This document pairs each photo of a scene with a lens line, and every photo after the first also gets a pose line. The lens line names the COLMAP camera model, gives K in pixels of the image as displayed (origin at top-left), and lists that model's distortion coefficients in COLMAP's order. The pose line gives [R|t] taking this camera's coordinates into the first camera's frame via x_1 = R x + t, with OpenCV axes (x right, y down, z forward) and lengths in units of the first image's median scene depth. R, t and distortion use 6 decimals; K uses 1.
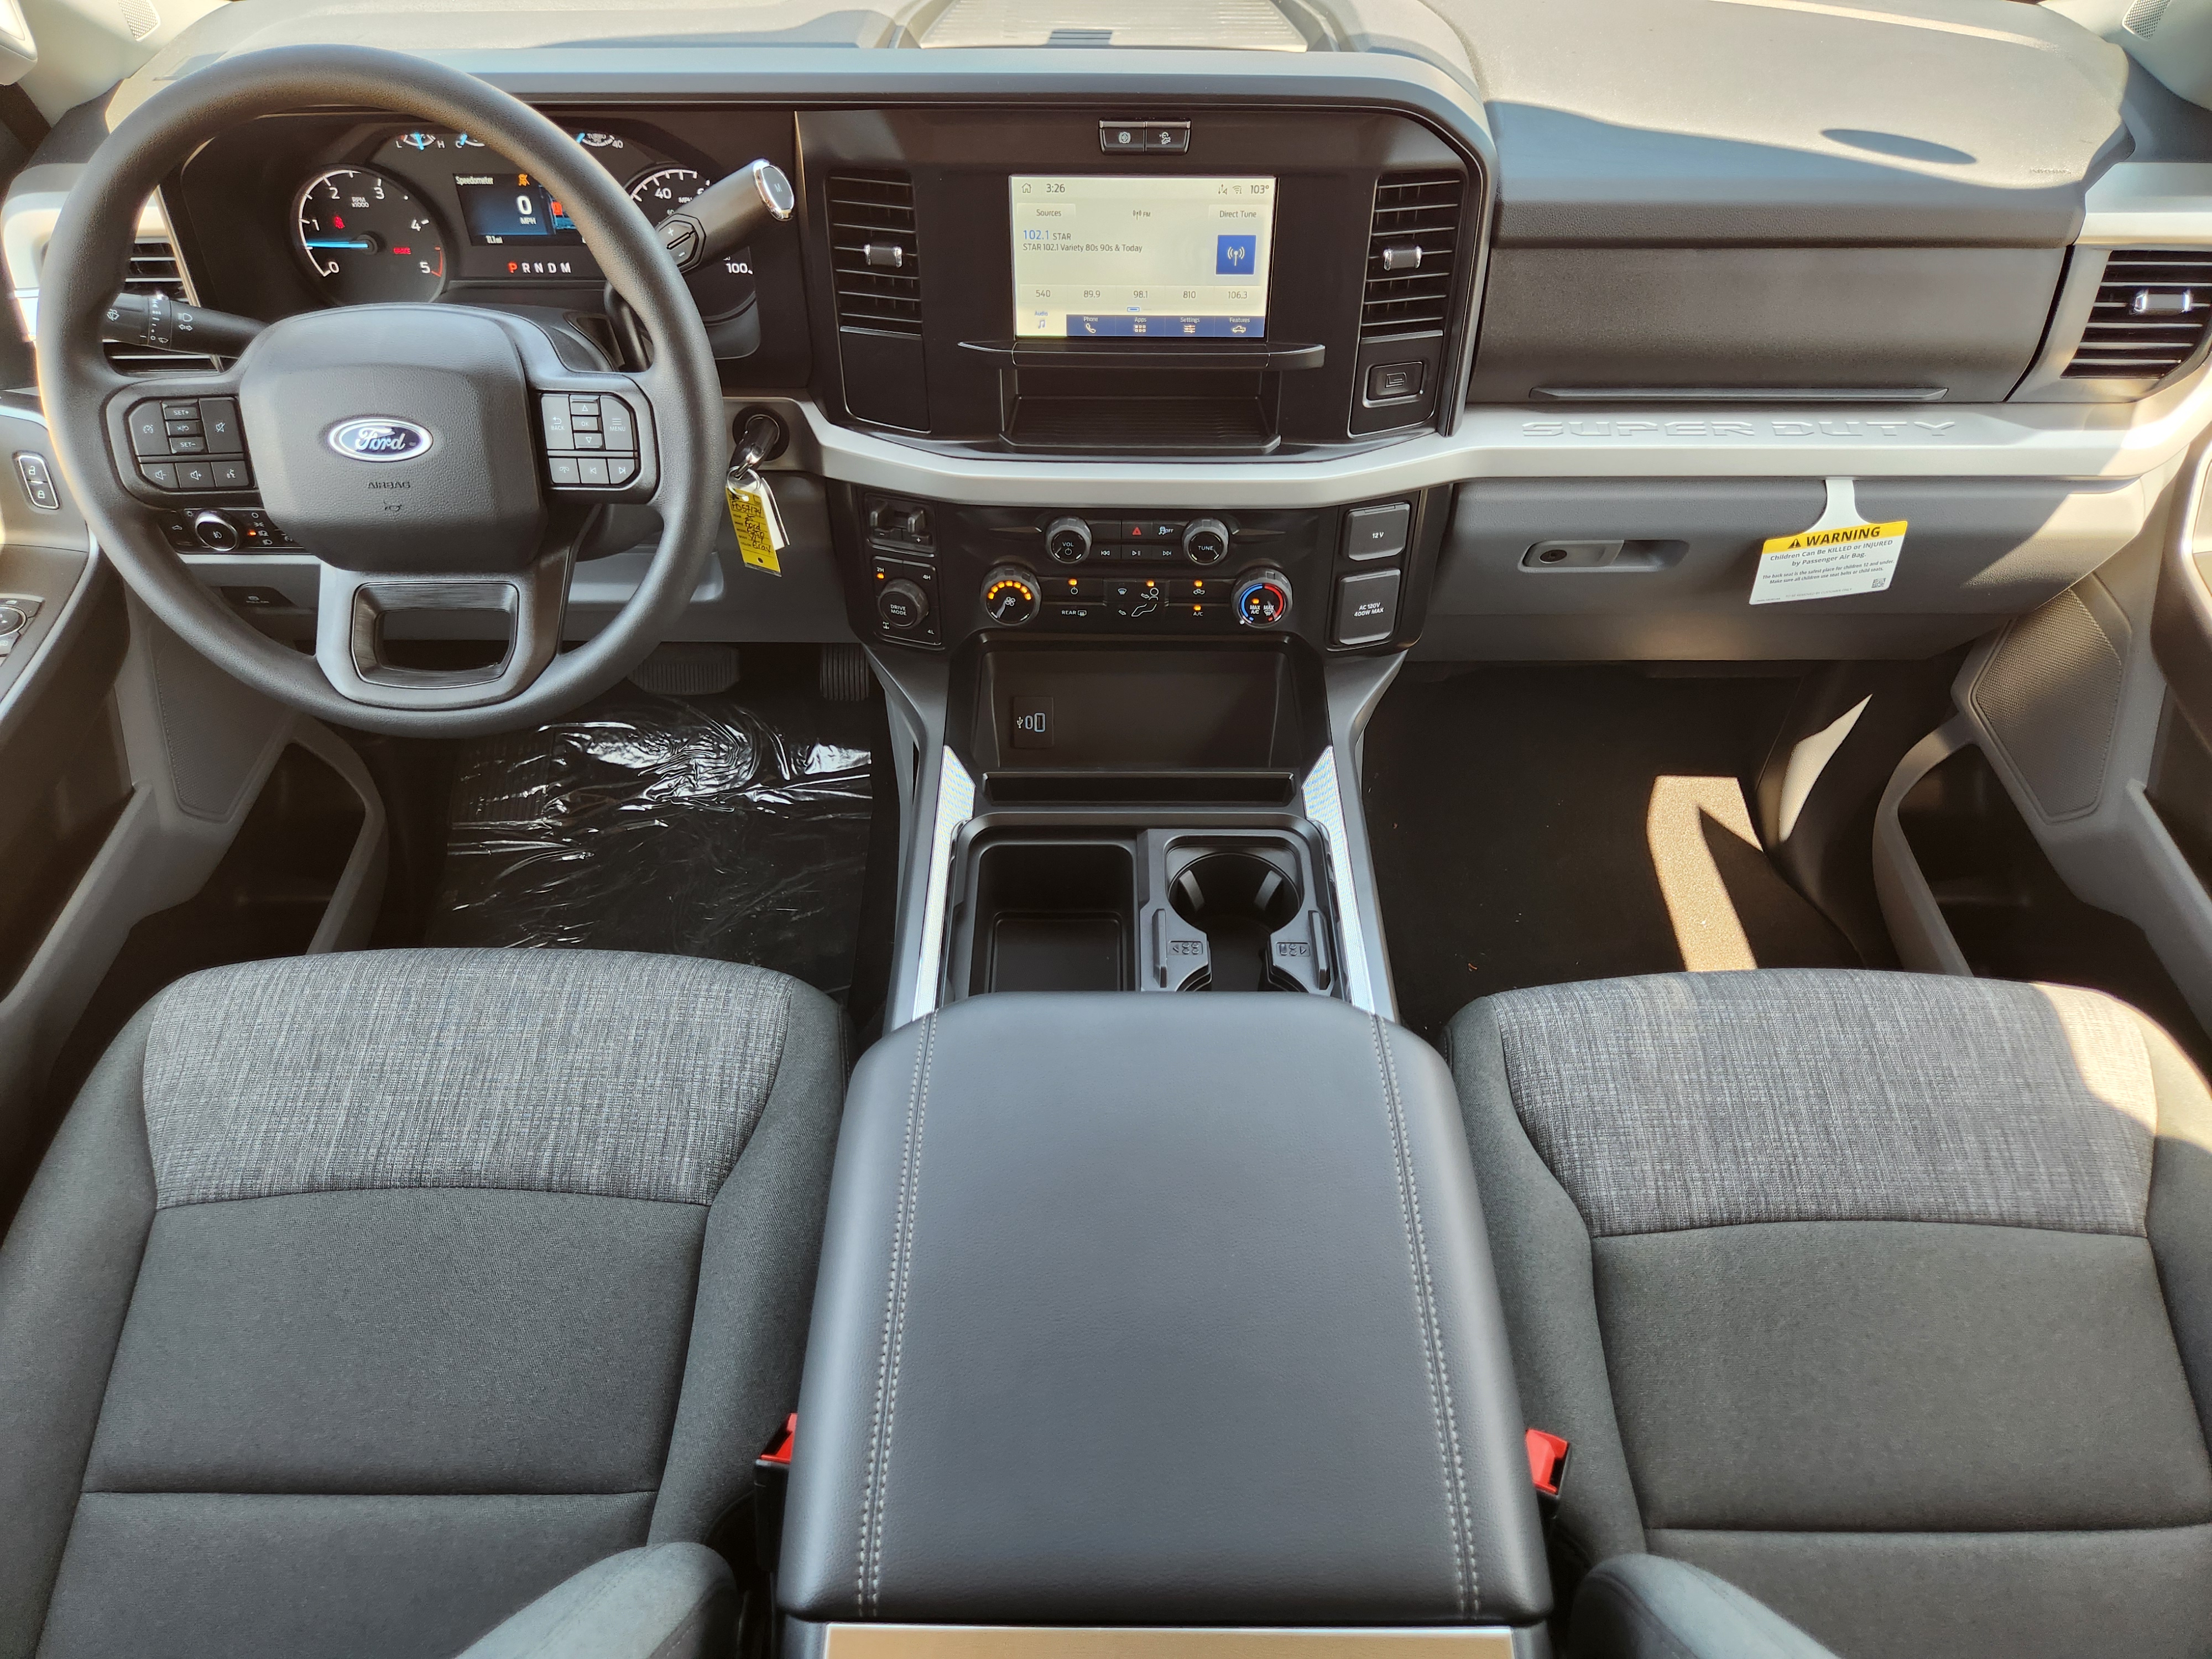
lens RADIAL K [[1476.1, 0, 1106.0], [0, 1476.1, 829.5], [0, 0, 1]] dist [0.051023, -0.005052]
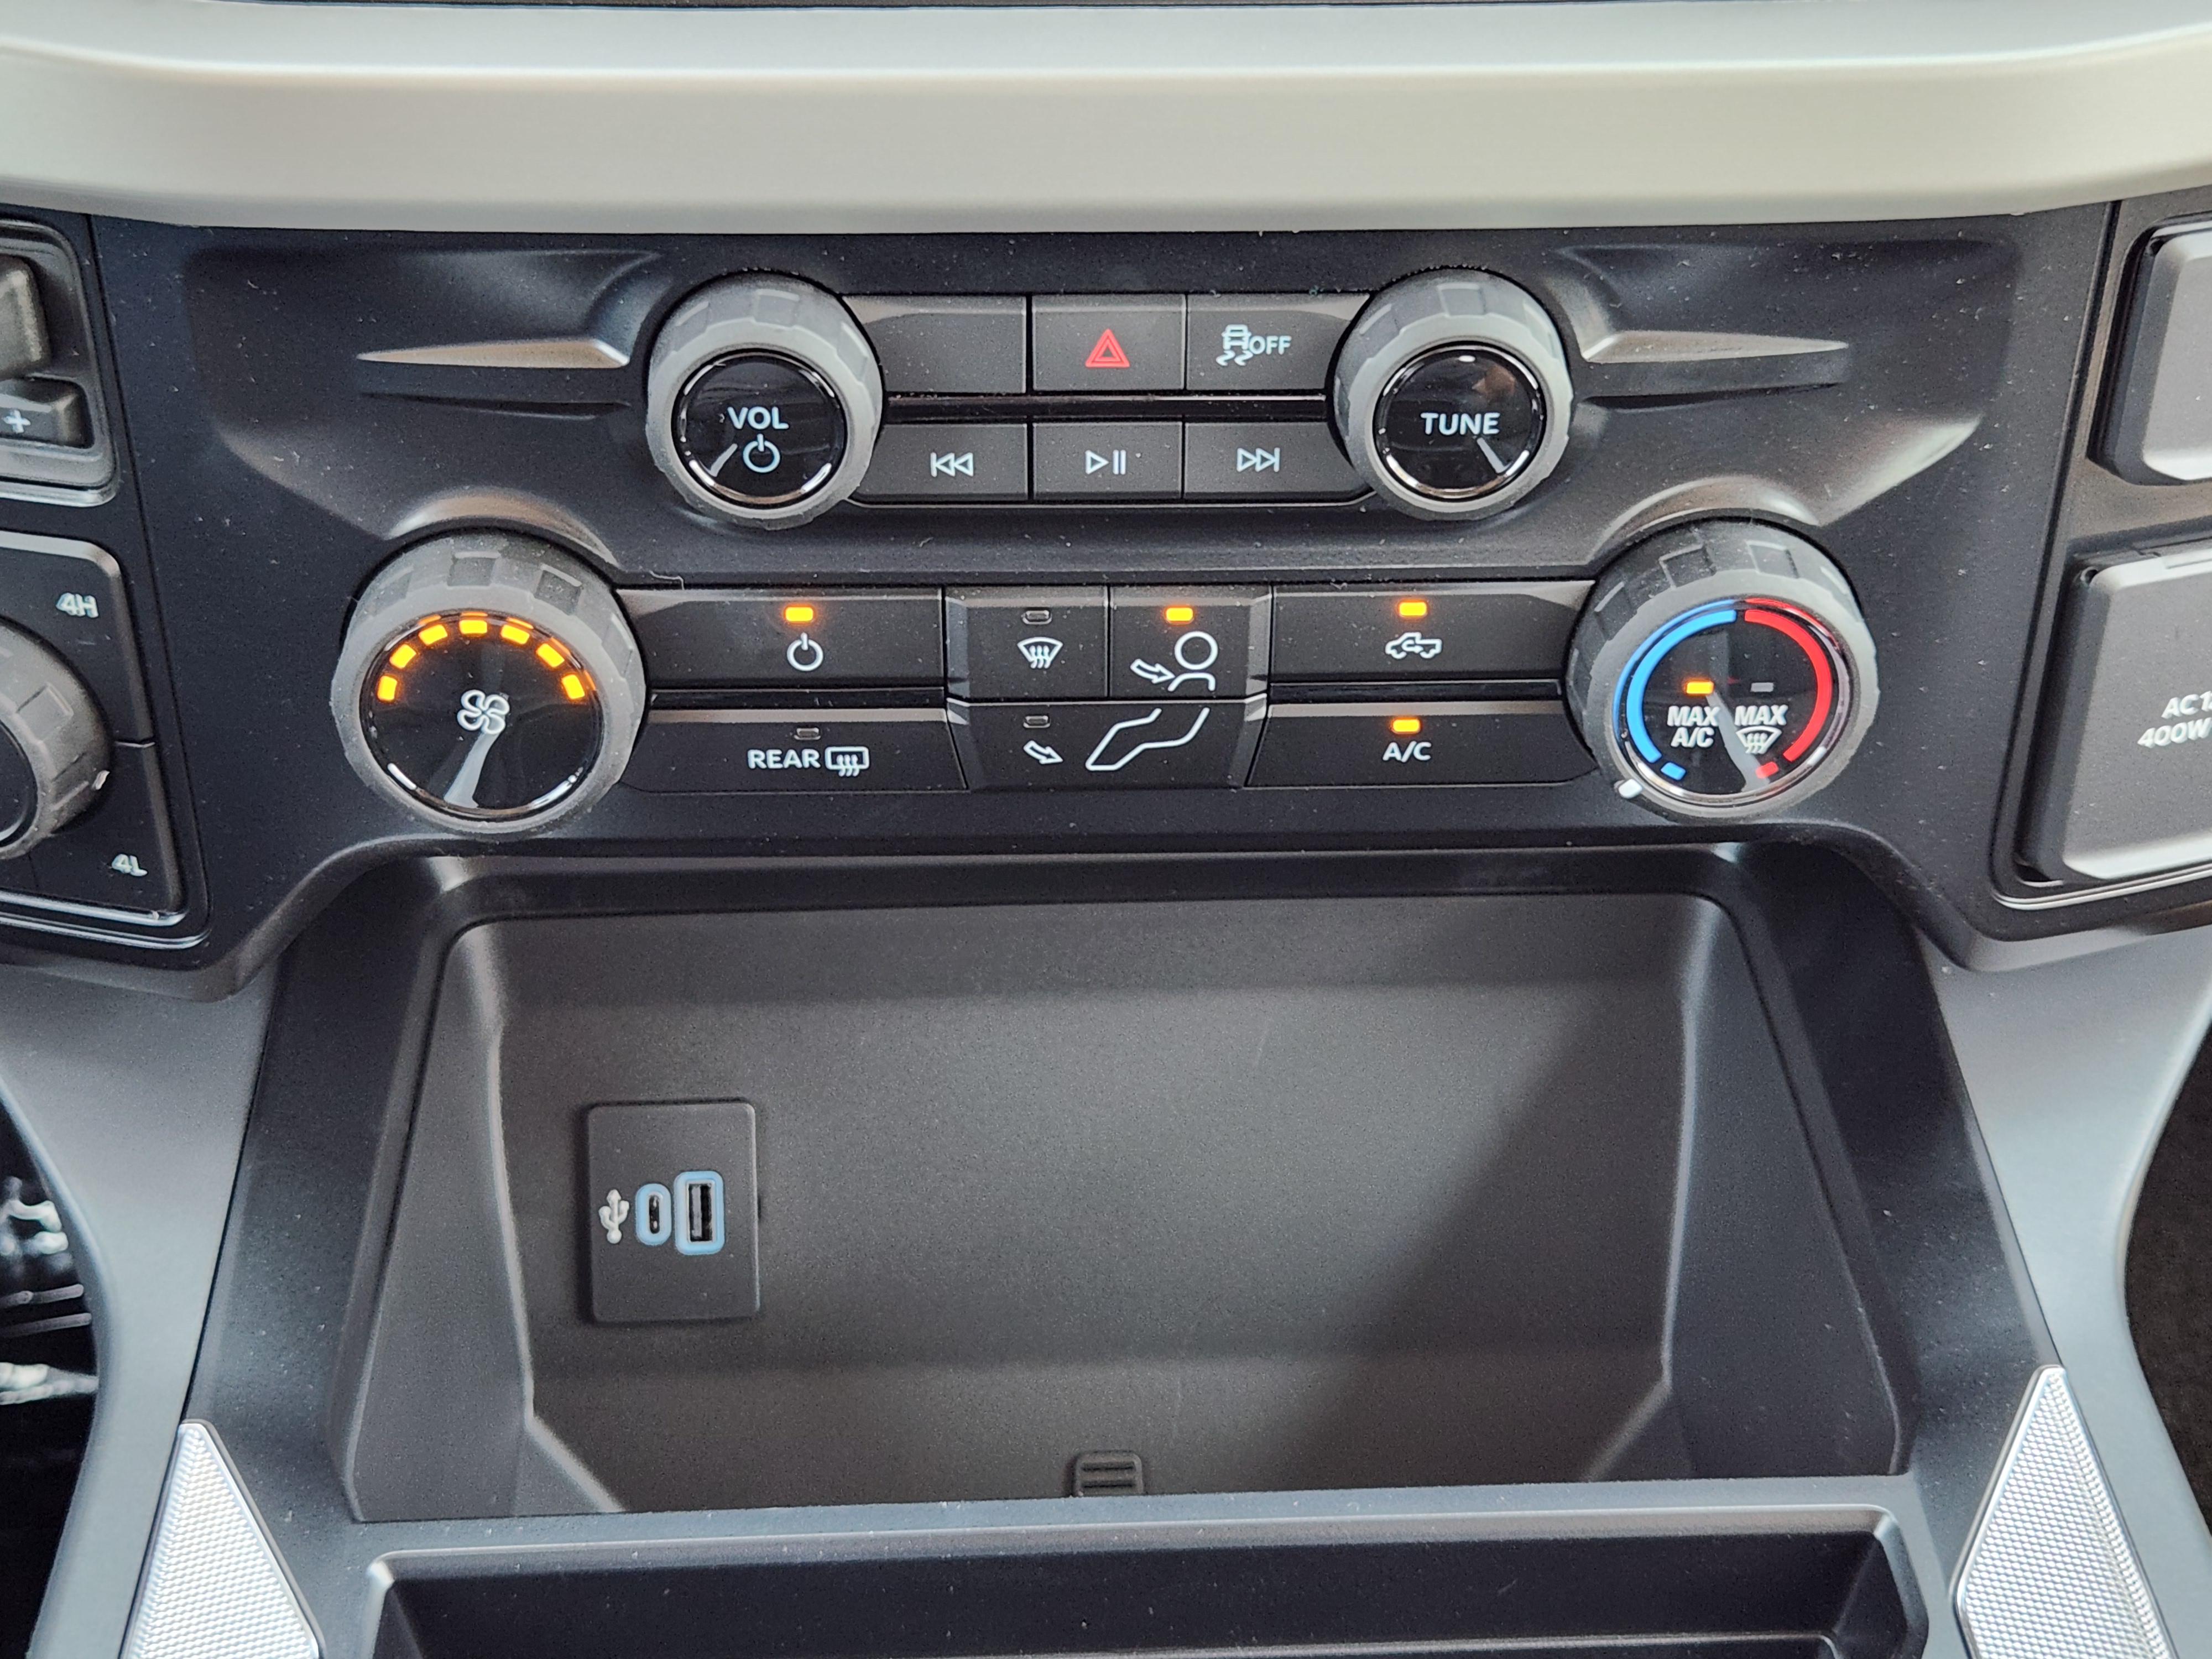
lens RADIAL K [[2160.6, 0, 1106.0], [0, 2160.6, 829.5], [0, 0, 1]] dist [0.071406, -0.001317]
pose [[0.997996, -0.023617, 0.058707, 0.002102], [0.029675, 0.994077, -0.104551, -0.114627], [-0.055891, 0.106083, 0.992785, 0.768012]]
